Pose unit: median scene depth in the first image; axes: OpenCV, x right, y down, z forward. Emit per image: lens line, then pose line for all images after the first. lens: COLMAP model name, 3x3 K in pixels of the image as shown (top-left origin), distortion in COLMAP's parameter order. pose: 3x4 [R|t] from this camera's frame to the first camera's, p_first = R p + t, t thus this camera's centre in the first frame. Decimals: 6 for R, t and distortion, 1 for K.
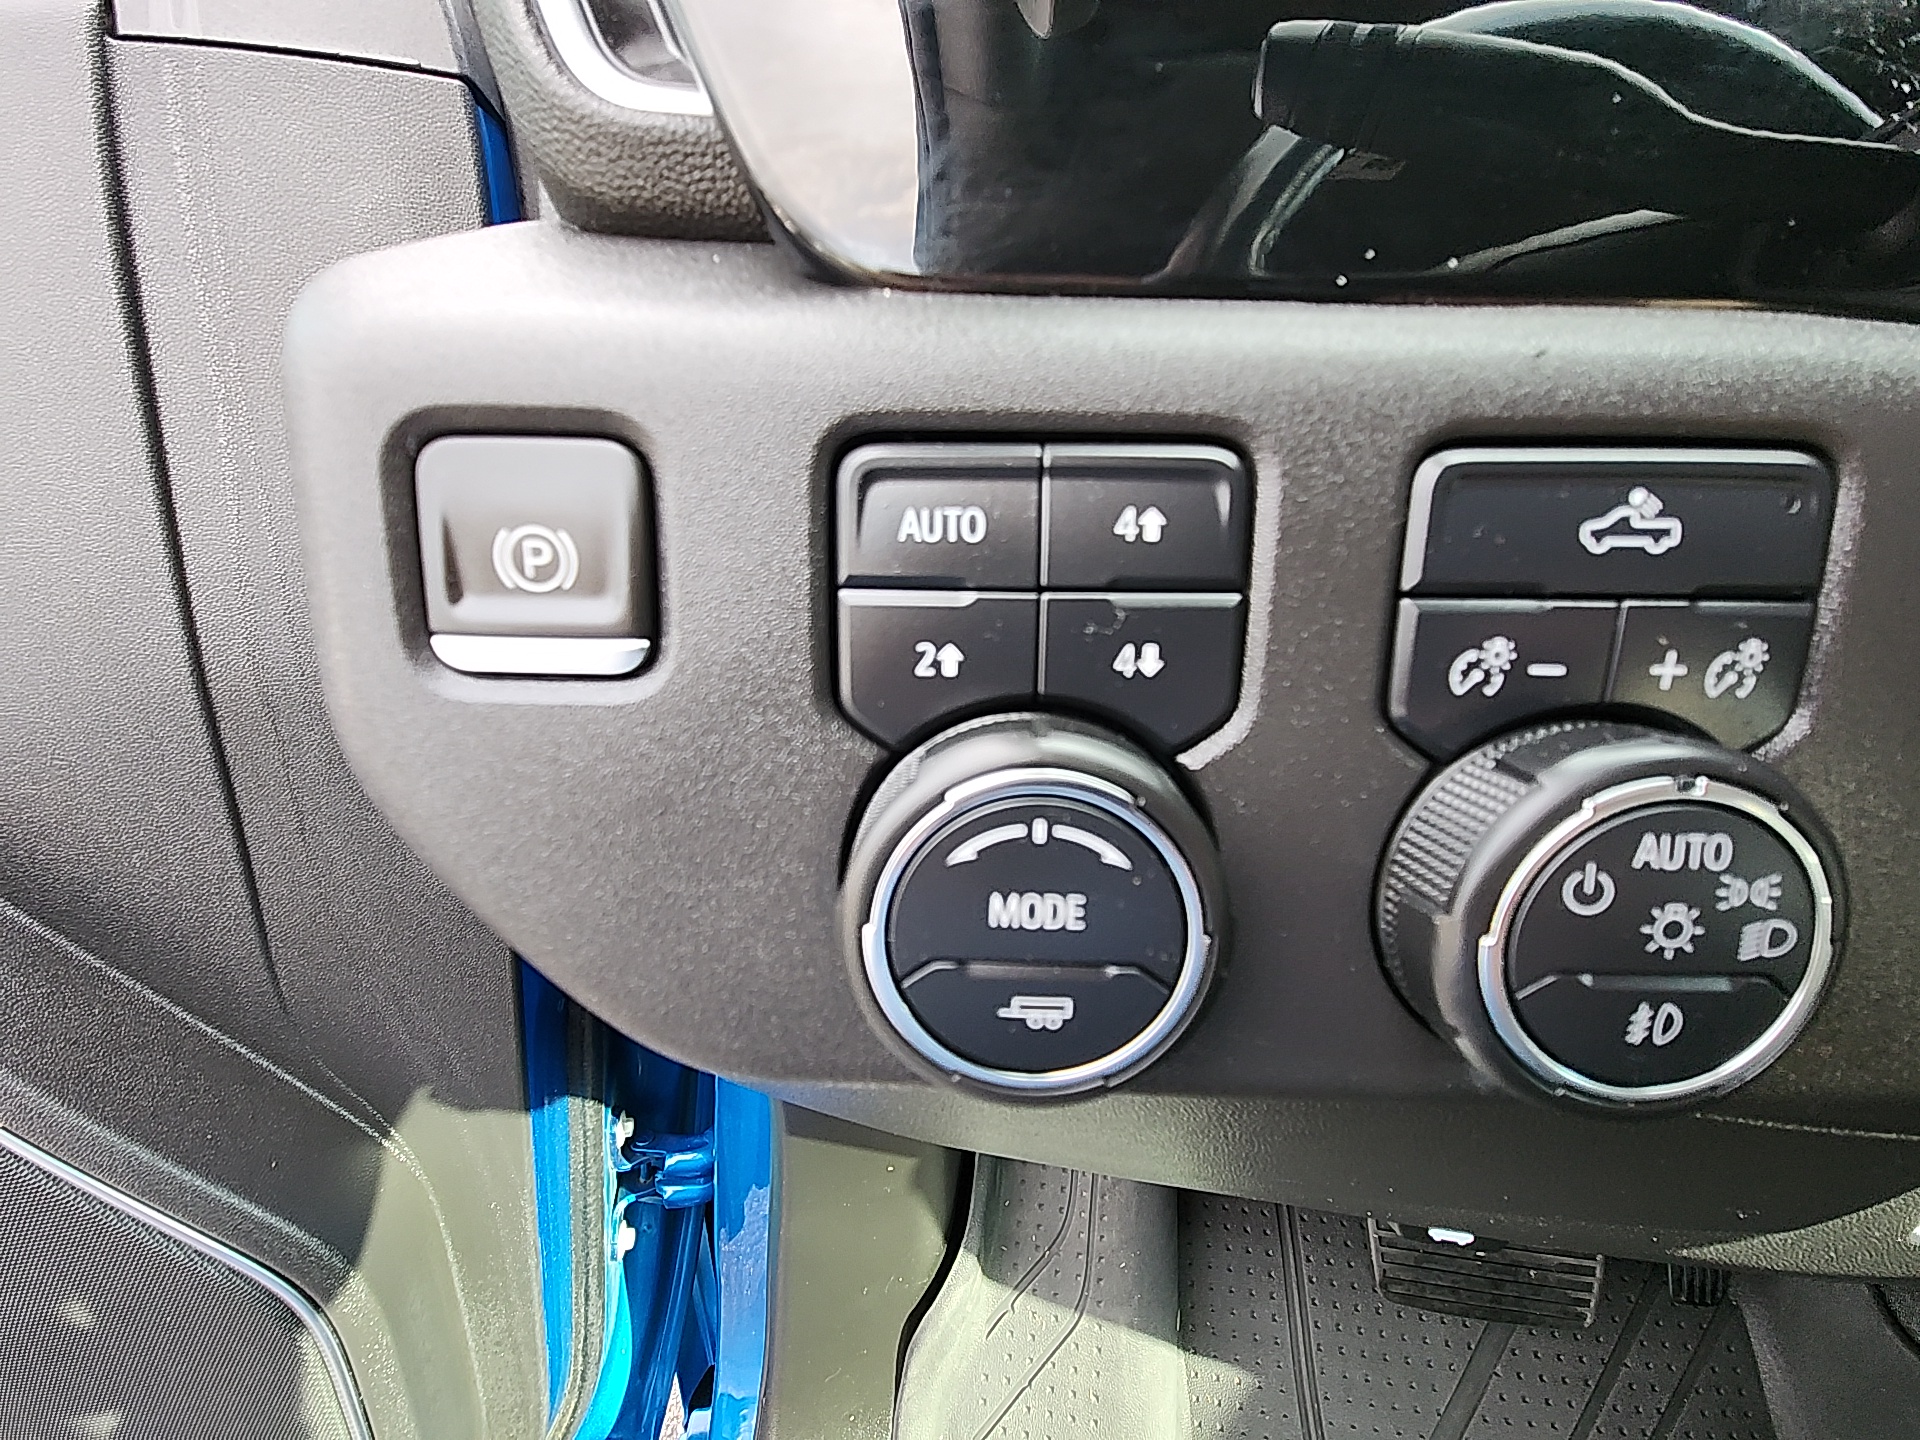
lens RADIAL K [[774.4, 0, 949.1], [0, 774.4, 699.7], [0, 0, 1]] dist [0.001533, -0.000256]
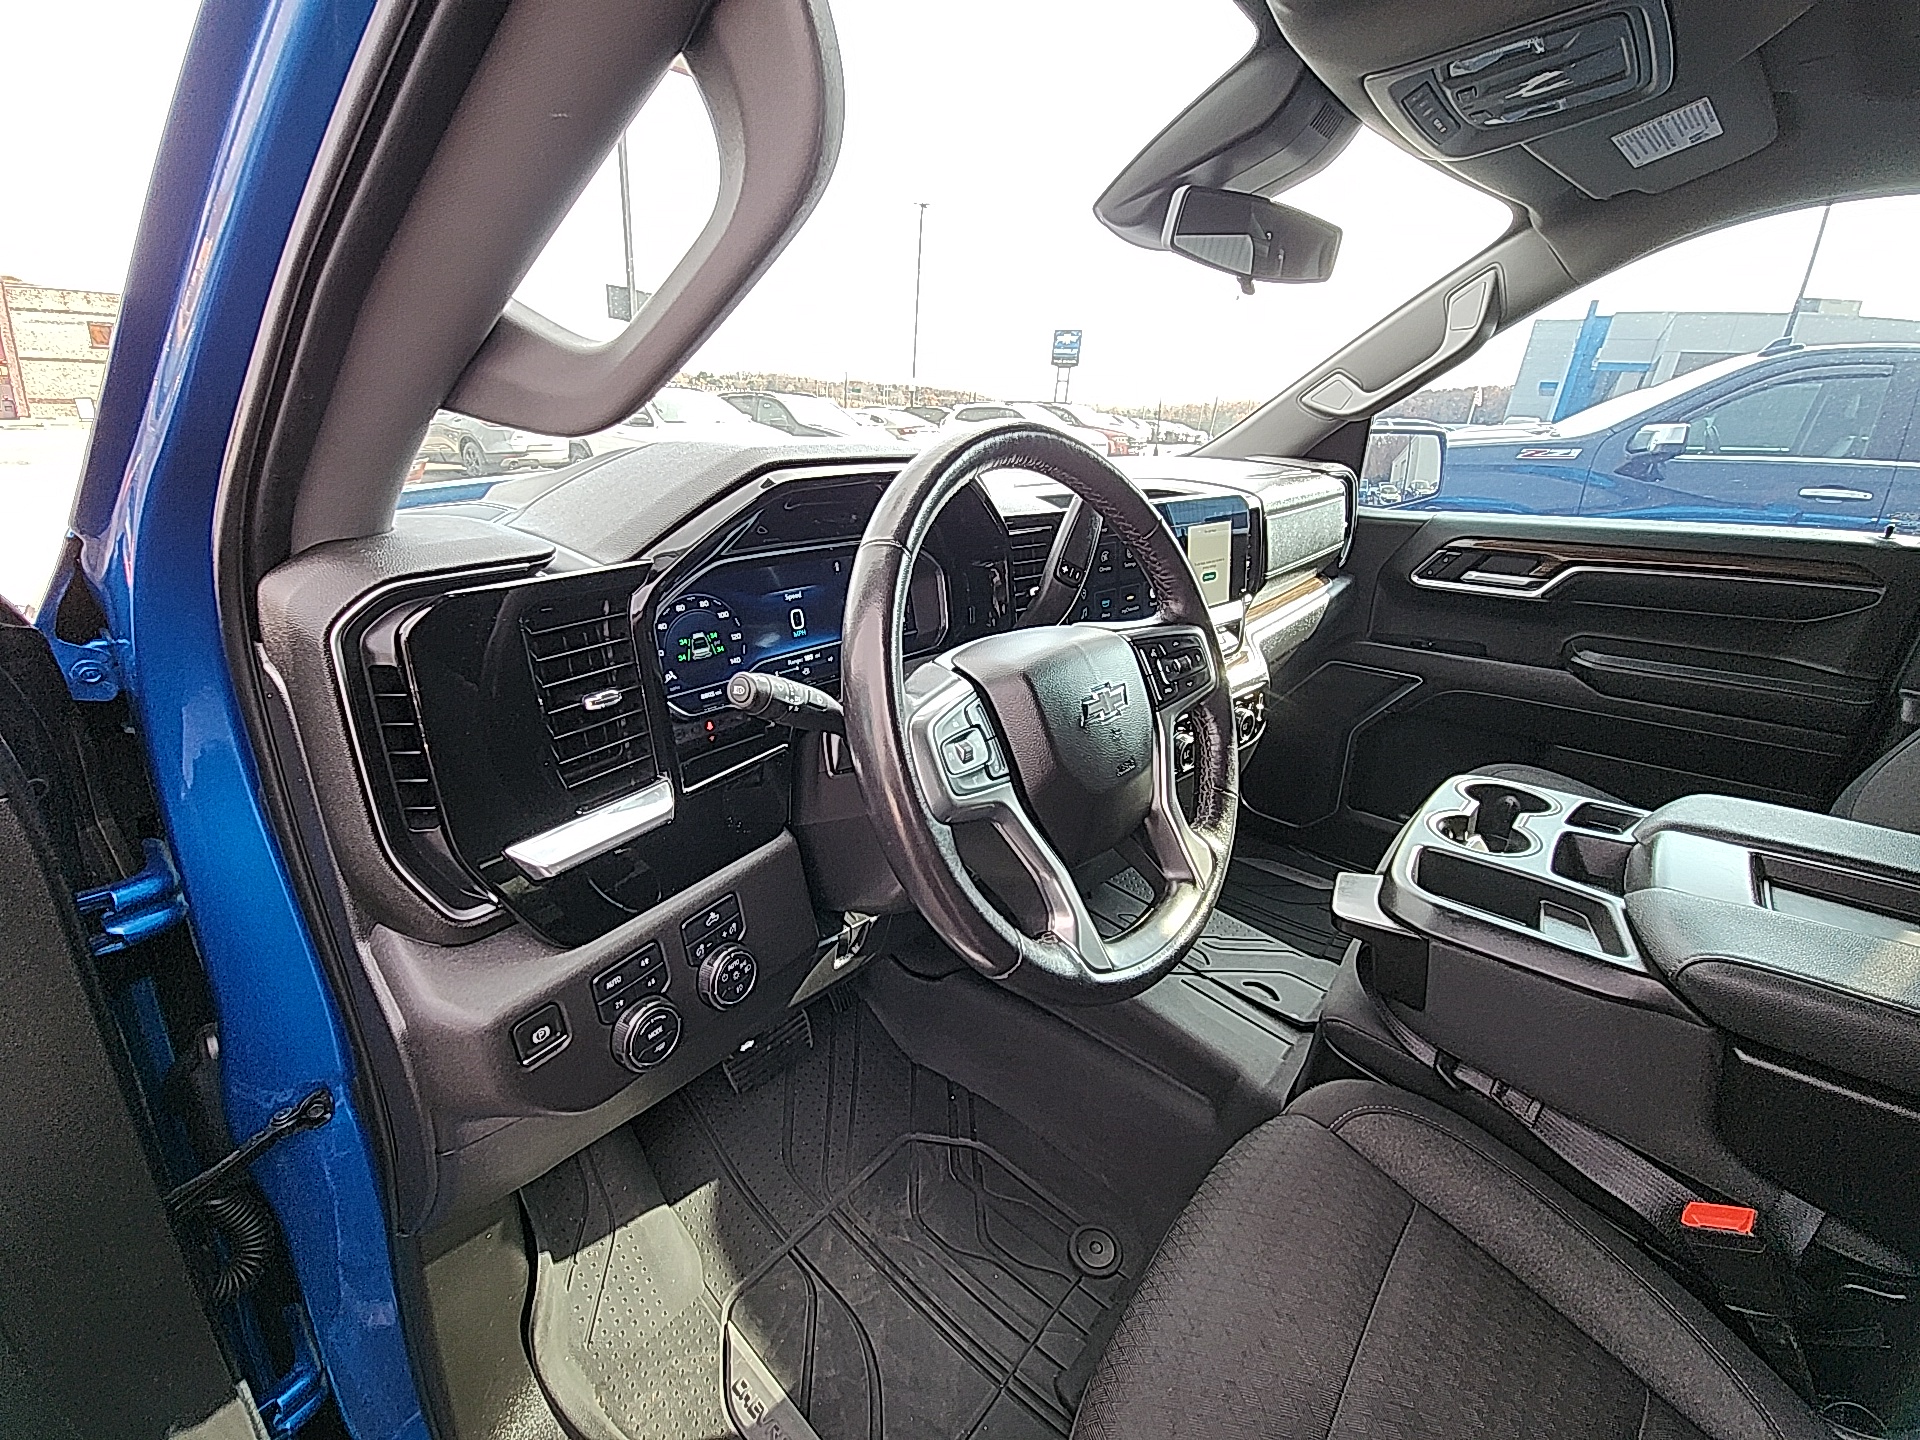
lens RADIAL K [[771.5, 0, 950.8], [0, 771.5, 701.5], [0, 0, 1]] dist [0.016666, -0.010759]
pose [[0.547249, -0.299401, 0.781587, -2.304646], [0.272100, 0.946745, 0.172149, -2.314523], [-0.791505, 0.118461, 0.599572, -4.254972]]
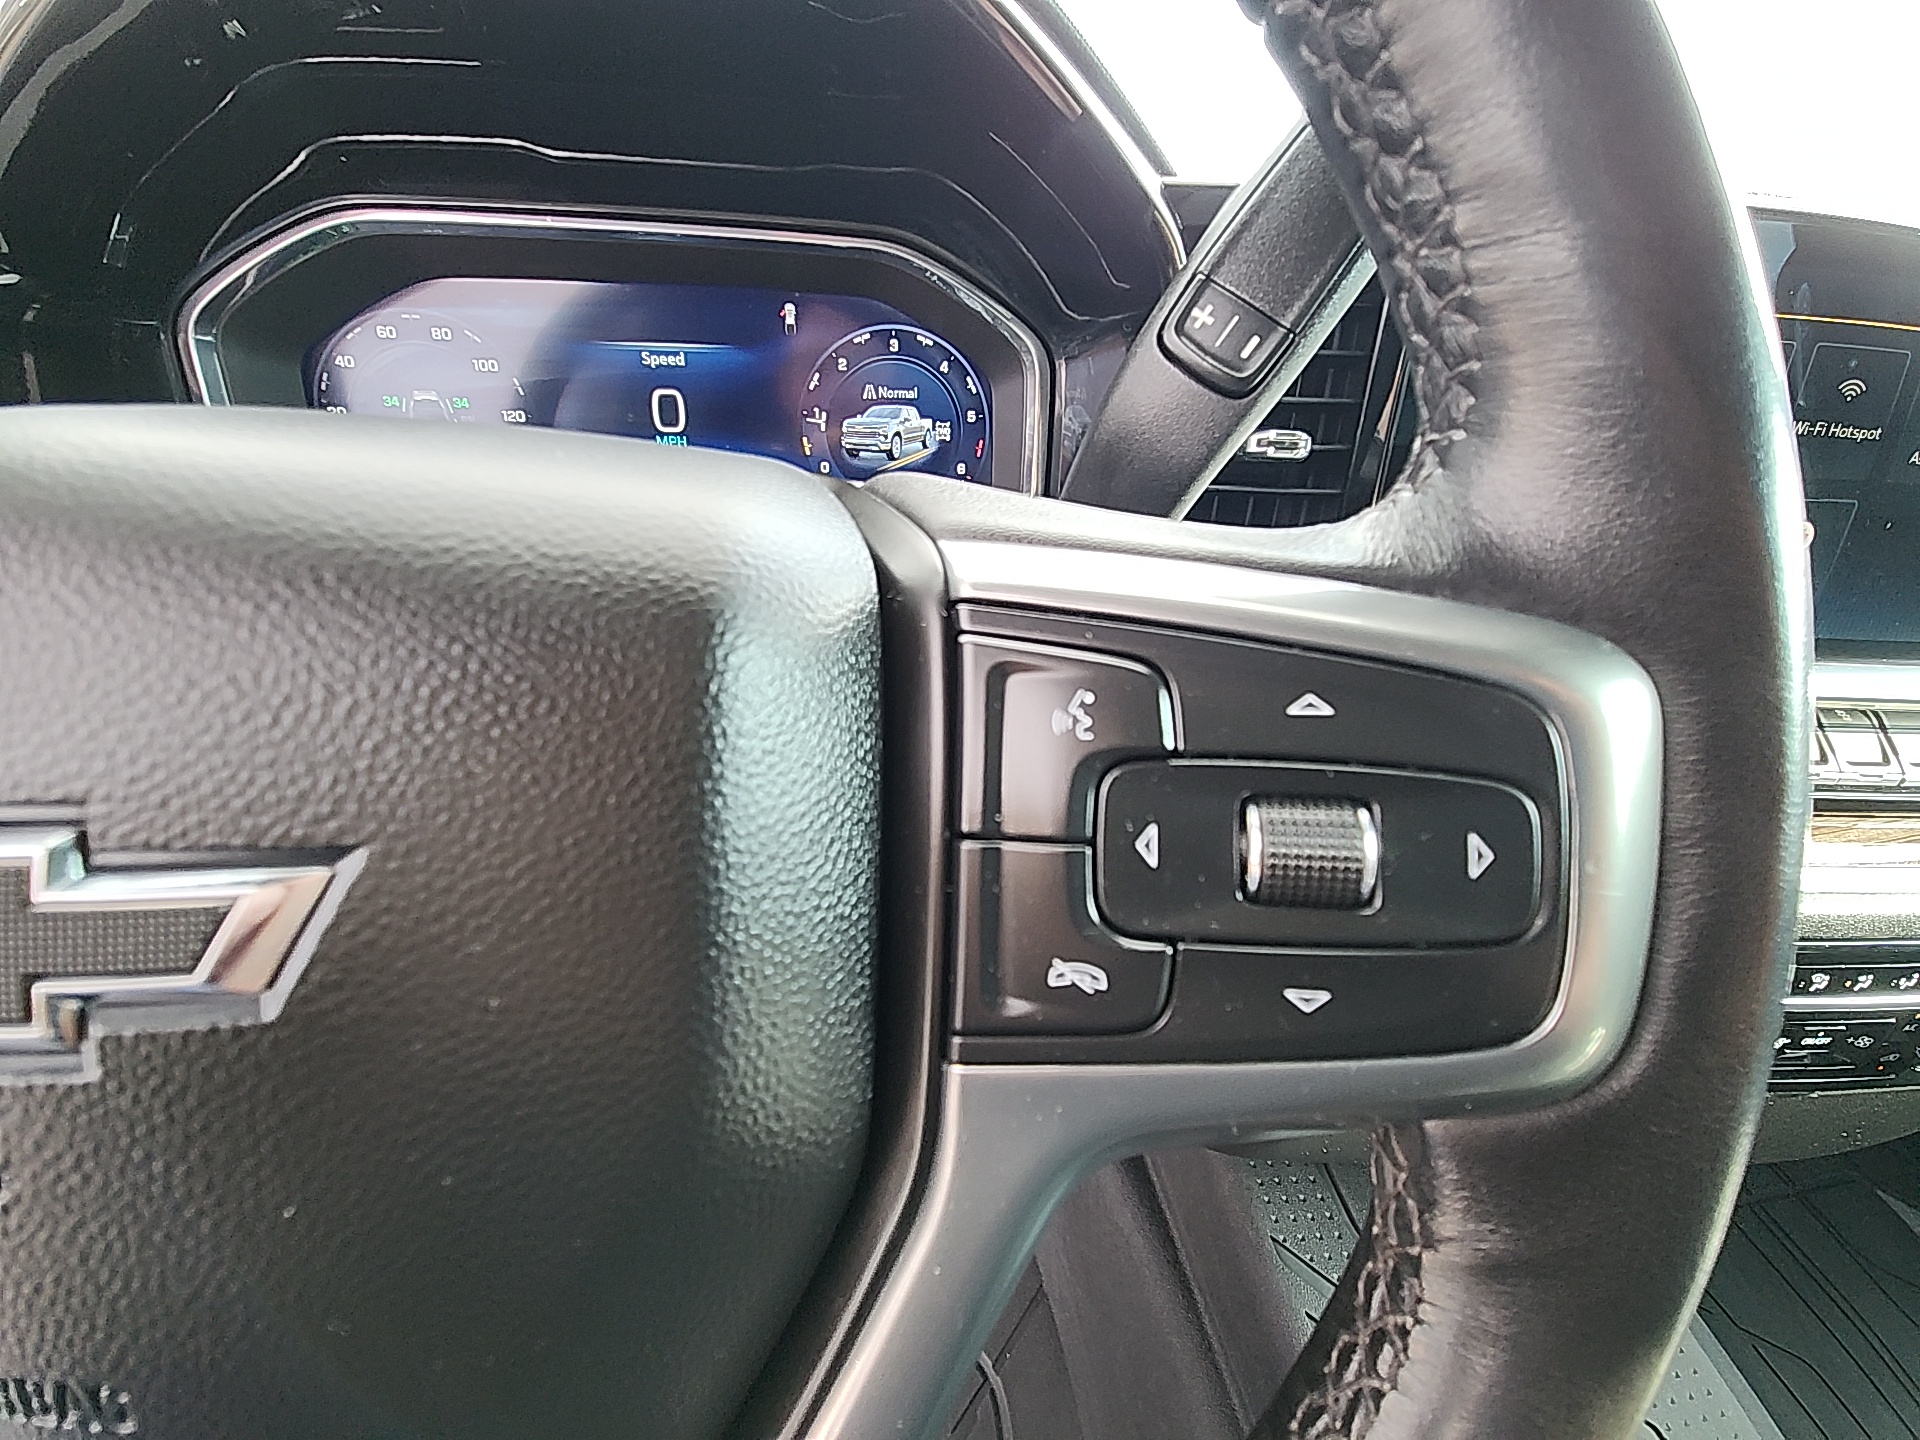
lens RADIAL K [[774.4, 0, 949.1], [0, 774.4, 699.7], [0, 0, 1]] dist [0.001533, -0.000256]
pose [[0.964121, -0.111061, 0.241114, 3.590640], [0.071757, 0.983497, 0.166087, -1.286733], [-0.255580, -0.142826, 0.956180, -2.625827]]
